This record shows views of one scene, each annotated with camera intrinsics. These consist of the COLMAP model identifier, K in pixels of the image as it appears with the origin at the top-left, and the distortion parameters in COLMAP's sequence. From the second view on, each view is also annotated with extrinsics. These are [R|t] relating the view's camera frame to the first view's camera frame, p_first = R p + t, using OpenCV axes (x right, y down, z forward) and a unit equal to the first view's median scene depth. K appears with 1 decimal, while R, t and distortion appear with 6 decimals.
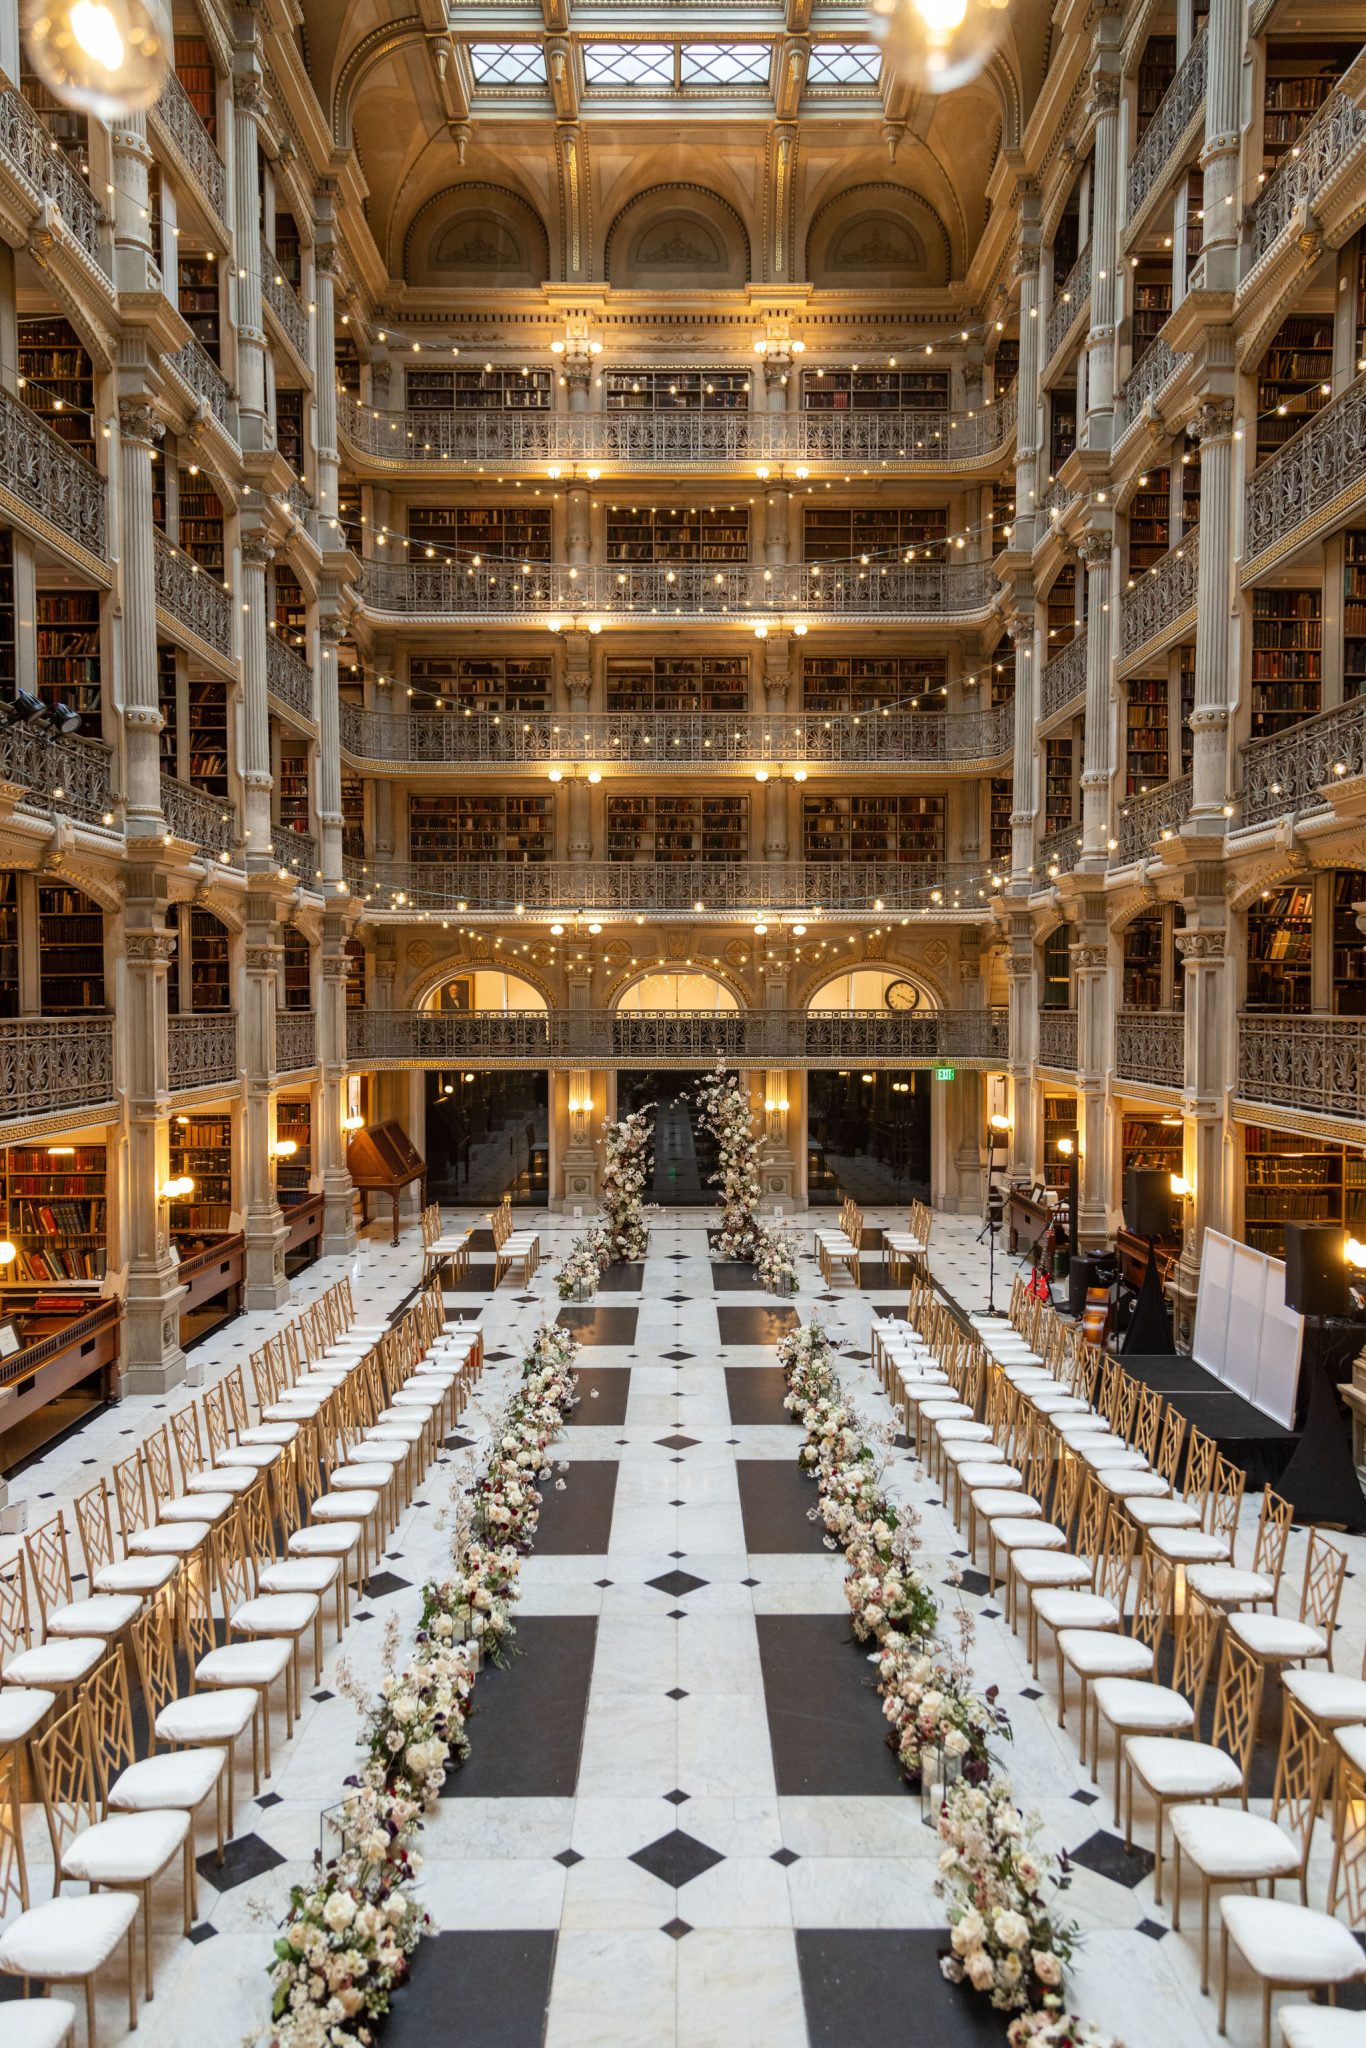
lens RADIAL K [[1419.6, 0, 683.6], [0, 1419.6, 1042.2], [0, 0, 1]] dist [0.020046, -0.003056]
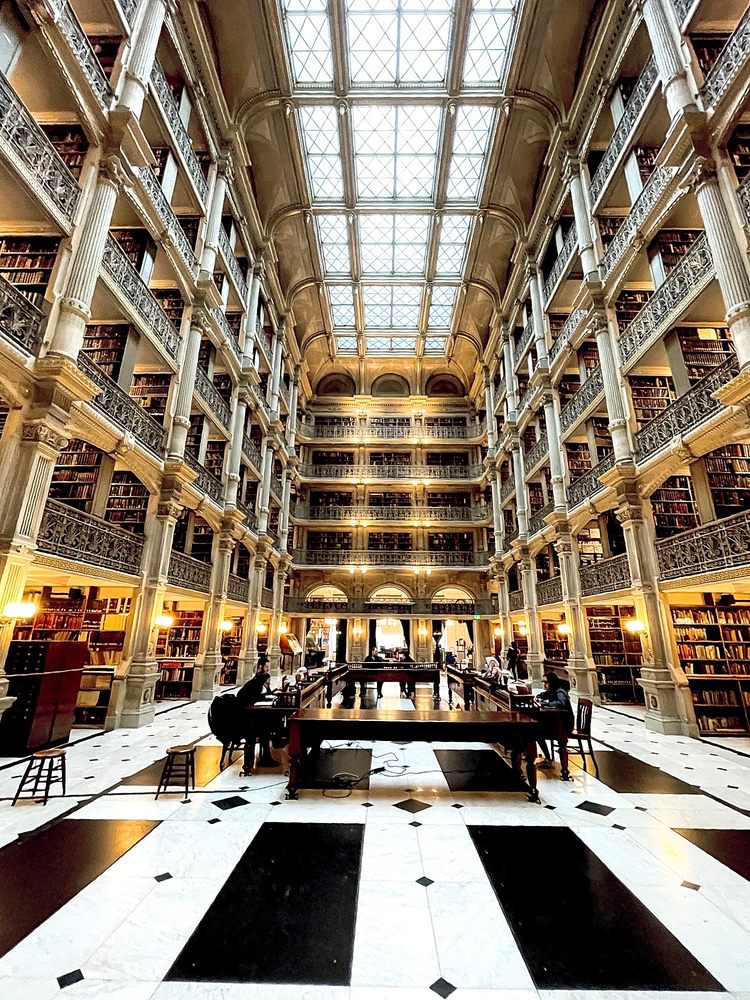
lens RADIAL K [[434.0, 0, 379.3], [0, 434.0, 498.7], [0, 0, 1]] dist [-0.001920, -0.000314]
pose [[0.999851, 0.006307, -0.016053, -0.014023], [-0.011272, 0.943399, -0.331468, 0.090904], [0.013054, 0.331599, 0.943330, 0.039428]]
